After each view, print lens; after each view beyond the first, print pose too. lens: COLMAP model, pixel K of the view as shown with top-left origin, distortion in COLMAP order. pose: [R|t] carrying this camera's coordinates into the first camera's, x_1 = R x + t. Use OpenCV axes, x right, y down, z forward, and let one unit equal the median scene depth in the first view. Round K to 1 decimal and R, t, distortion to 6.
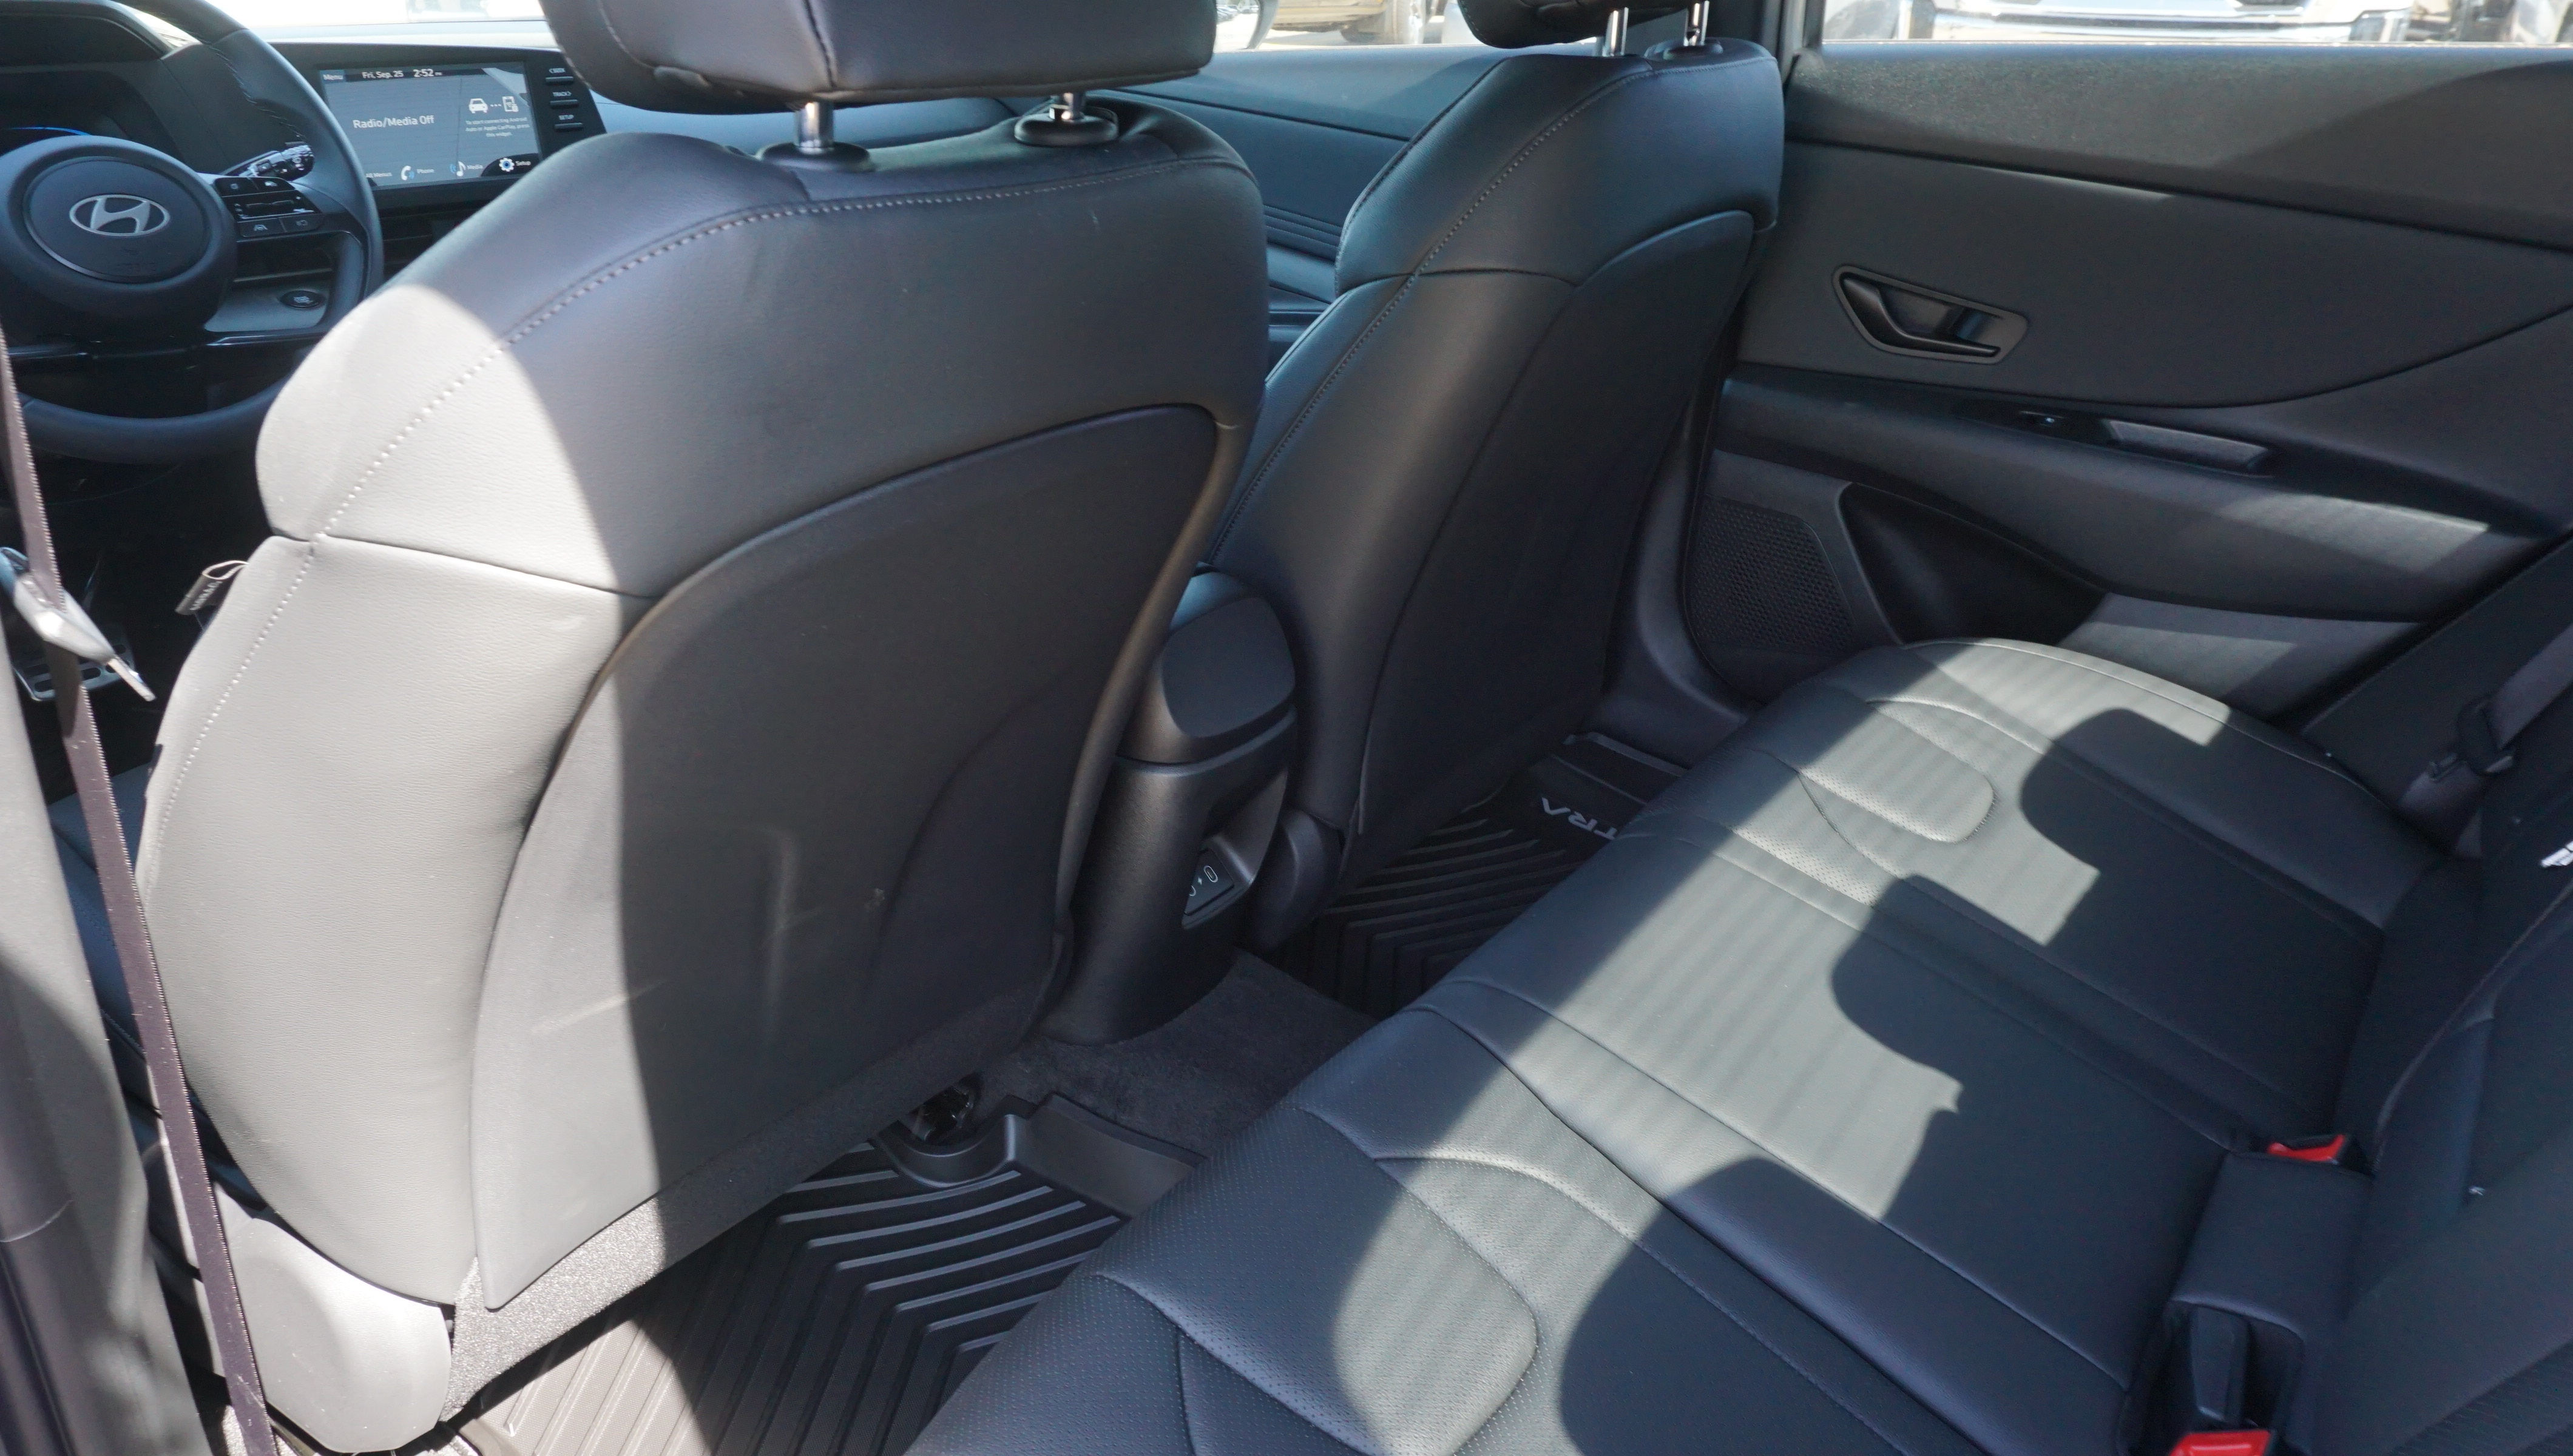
lens RADIAL K [[1734.7, 0, 1269.5], [0, 1734.7, 726.8], [0, 0, 1]] dist [-0.038457, 0.030290]
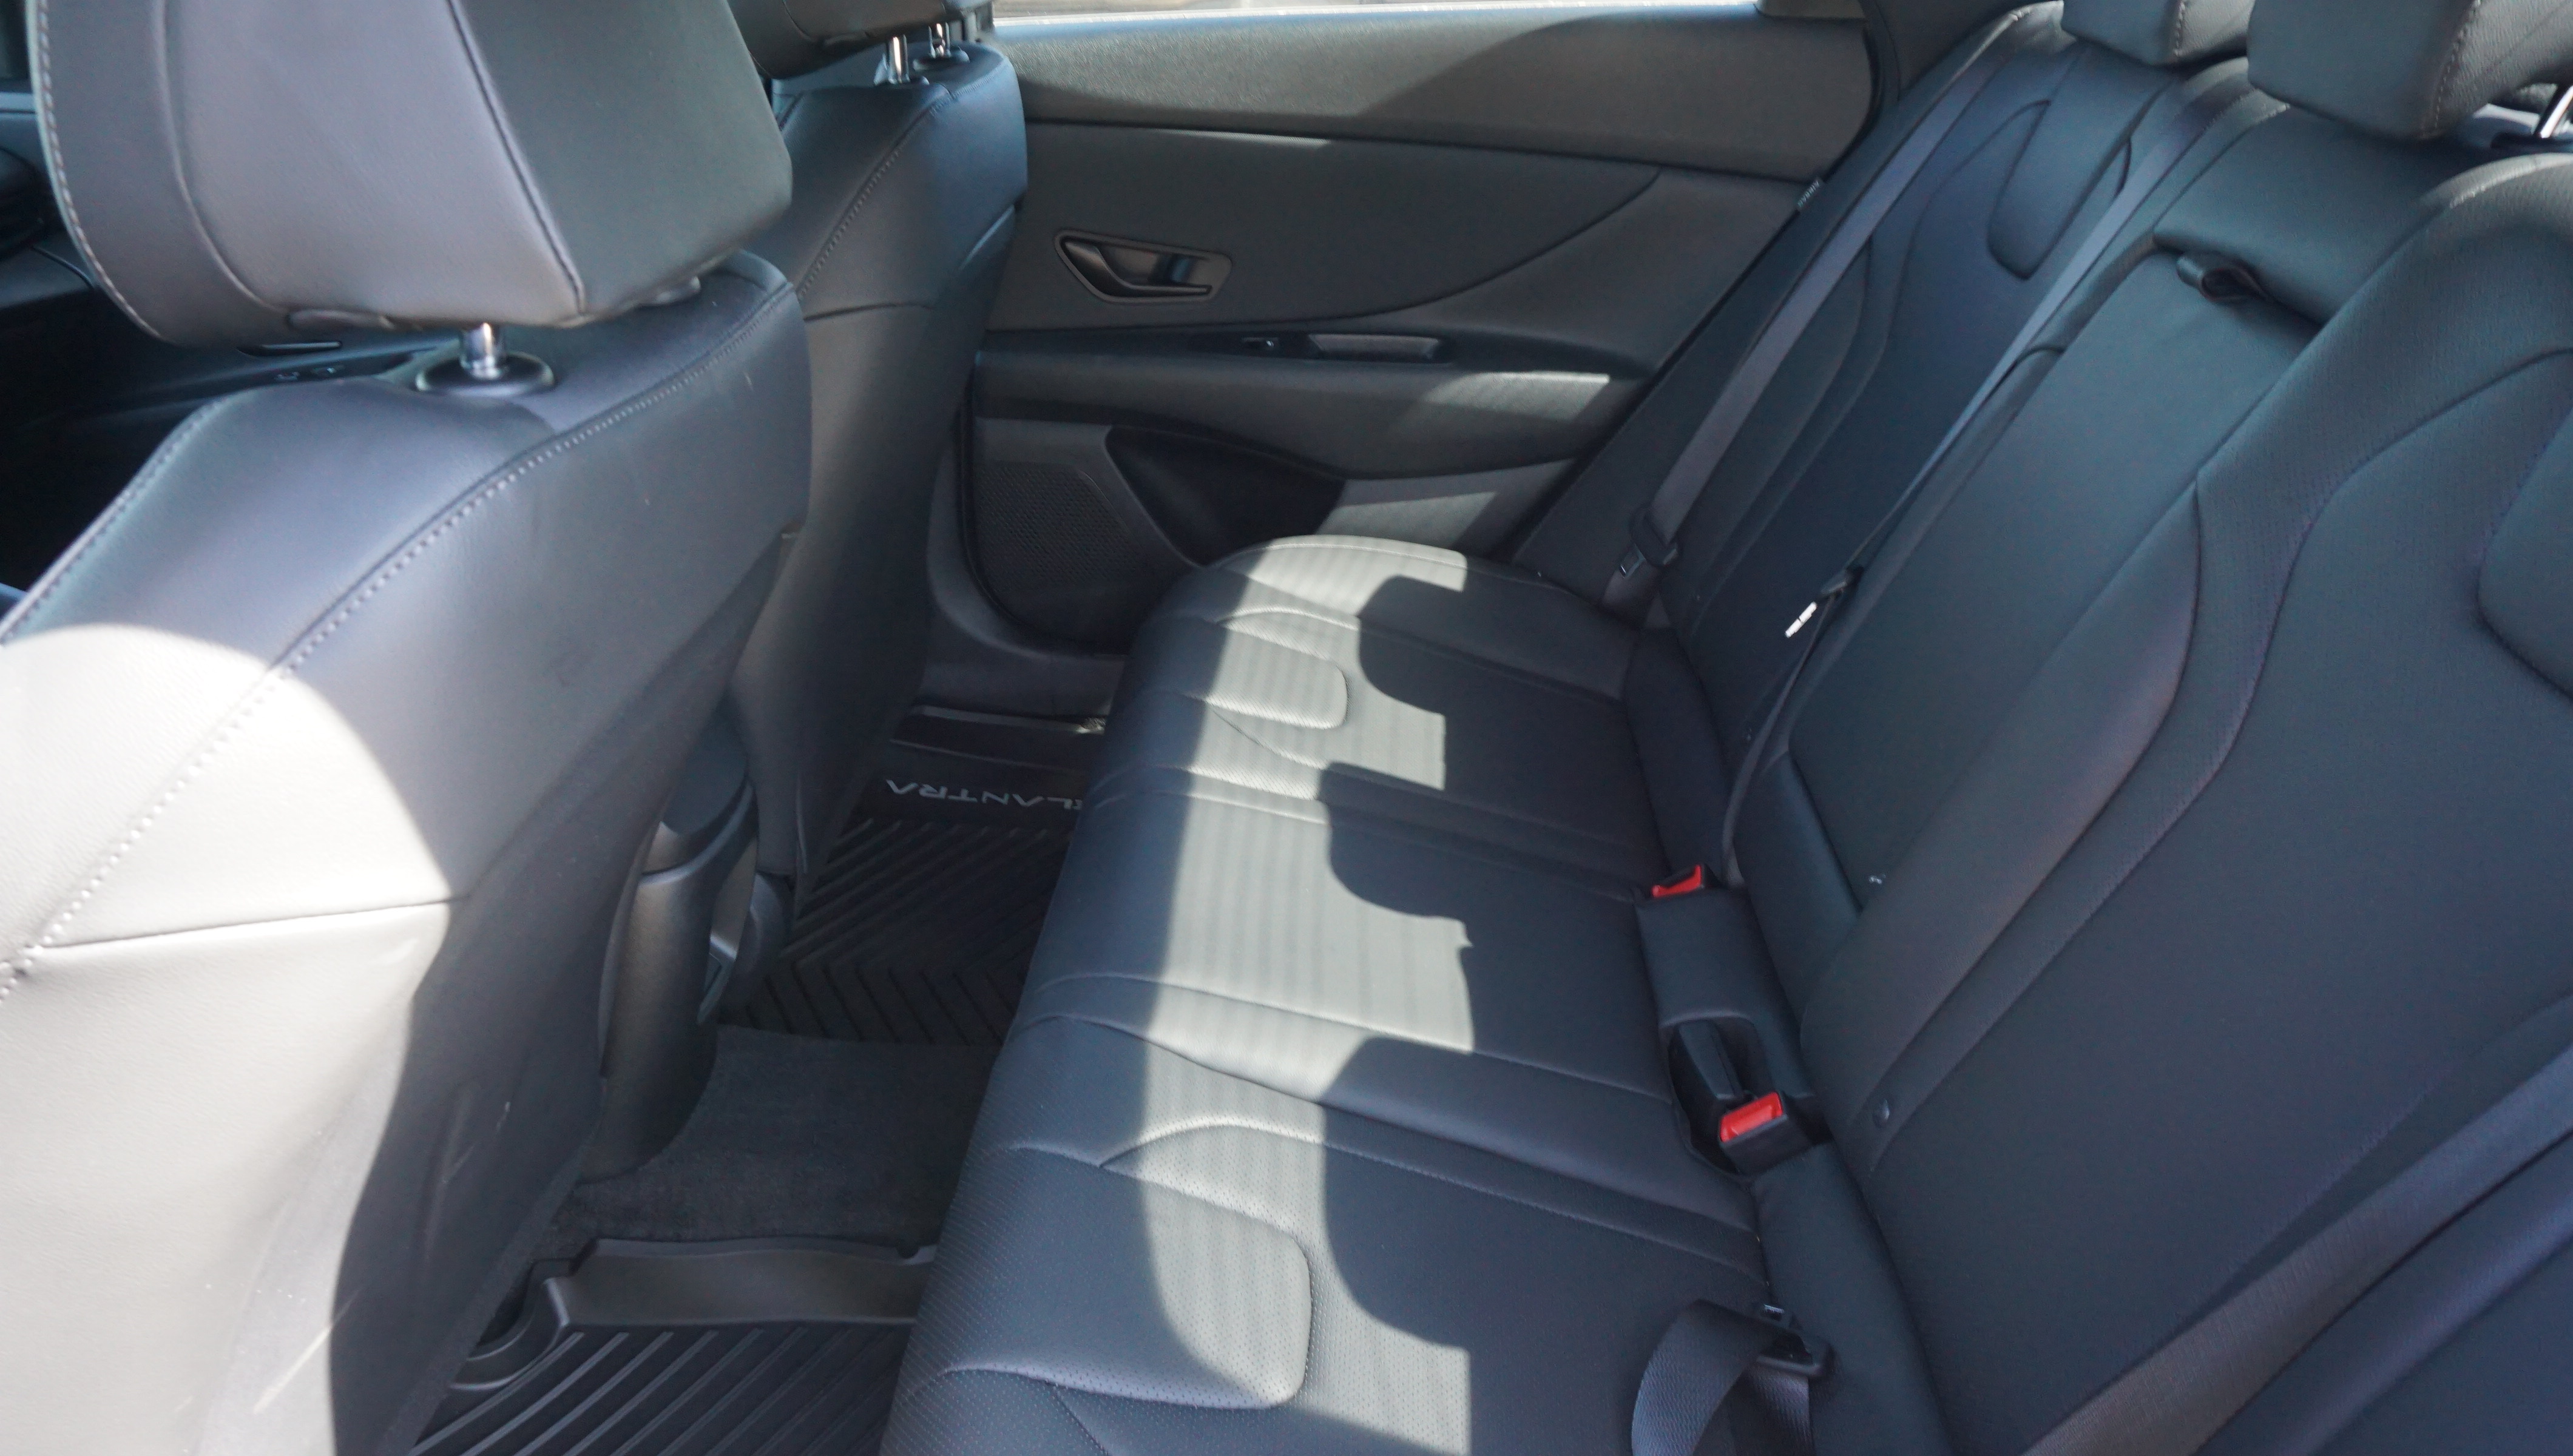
lens RADIAL K [[1734.7, 0, 1283.9], [0, 1734.7, 738.9], [0, 0, 1]] dist [-0.038457, 0.030290]
pose [[0.829139, -0.273854, 0.487373, -0.201031], [0.244070, 0.961651, 0.125129, -0.076945], [-0.502950, 0.015204, 0.864182, 0.002013]]
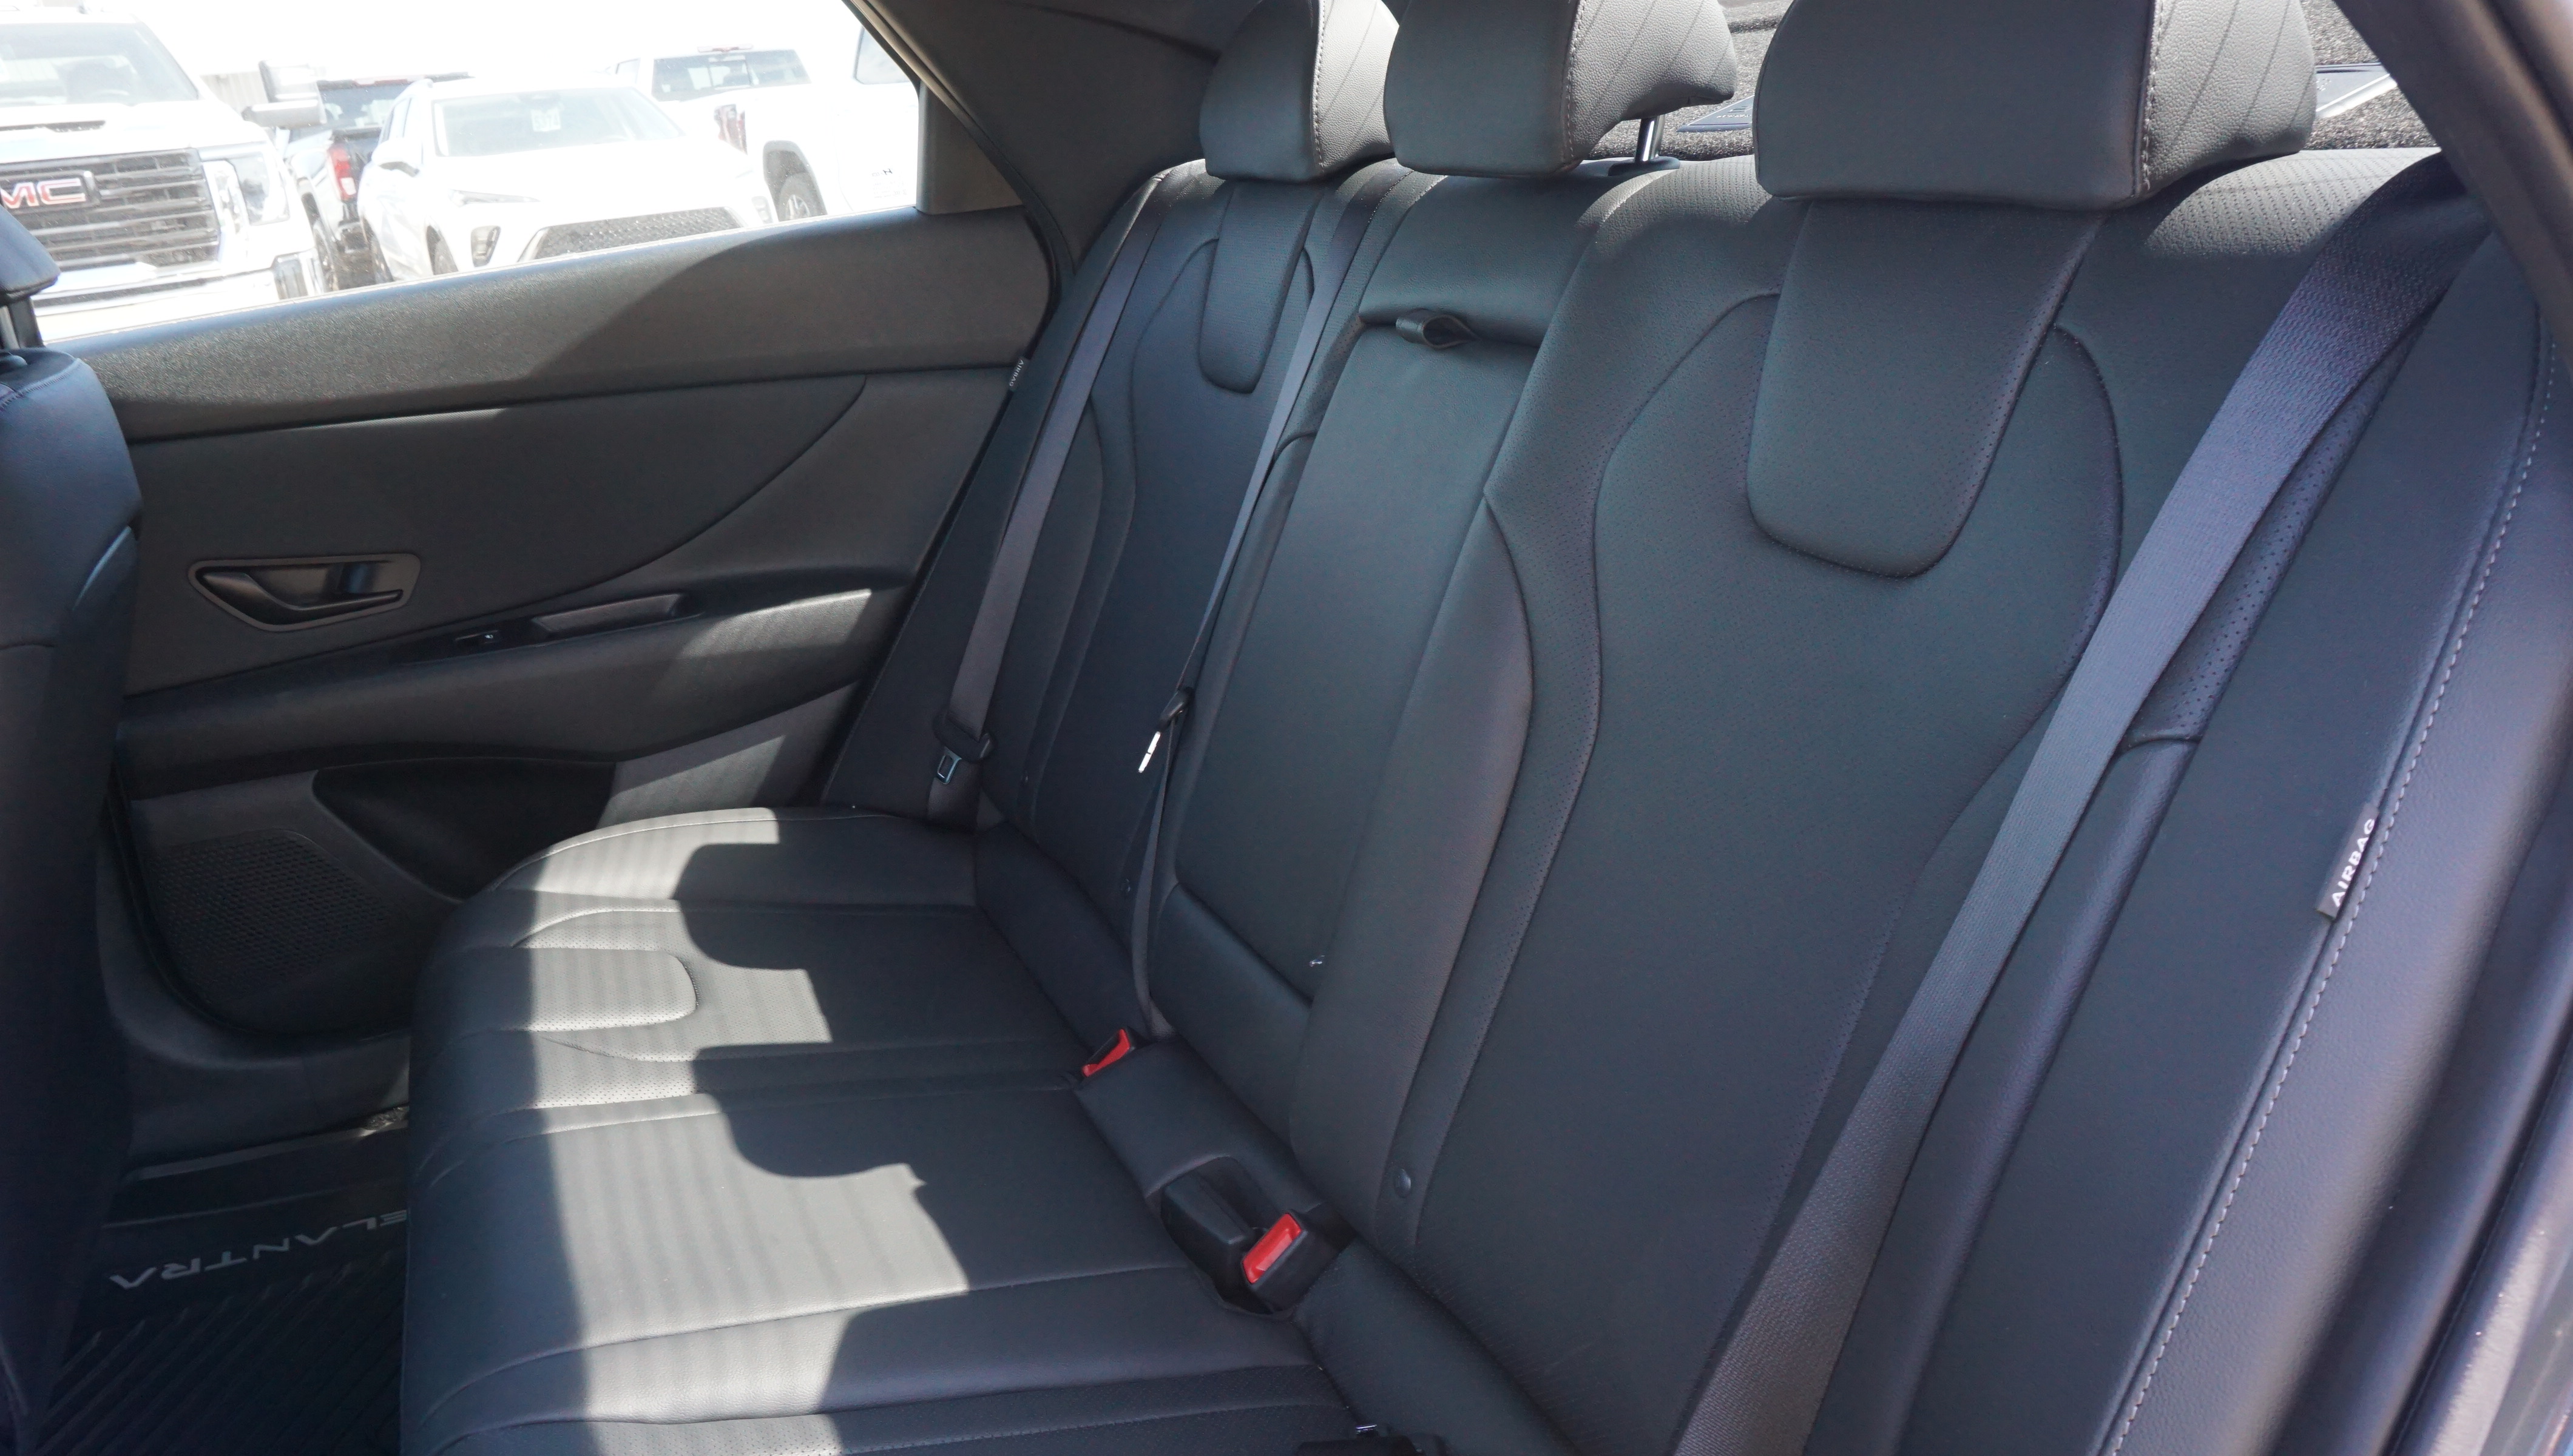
lens RADIAL K [[1734.7, 0, 1294.4], [0, 1734.7, 737.2], [0, 0, 1]] dist [-0.038457, 0.030290]
pose [[0.457615, -0.359683, 0.813153, -0.211942], [0.457653, 0.879365, 0.131418, -0.046808], [-0.762327, 0.312003, 0.567020, 0.081564]]
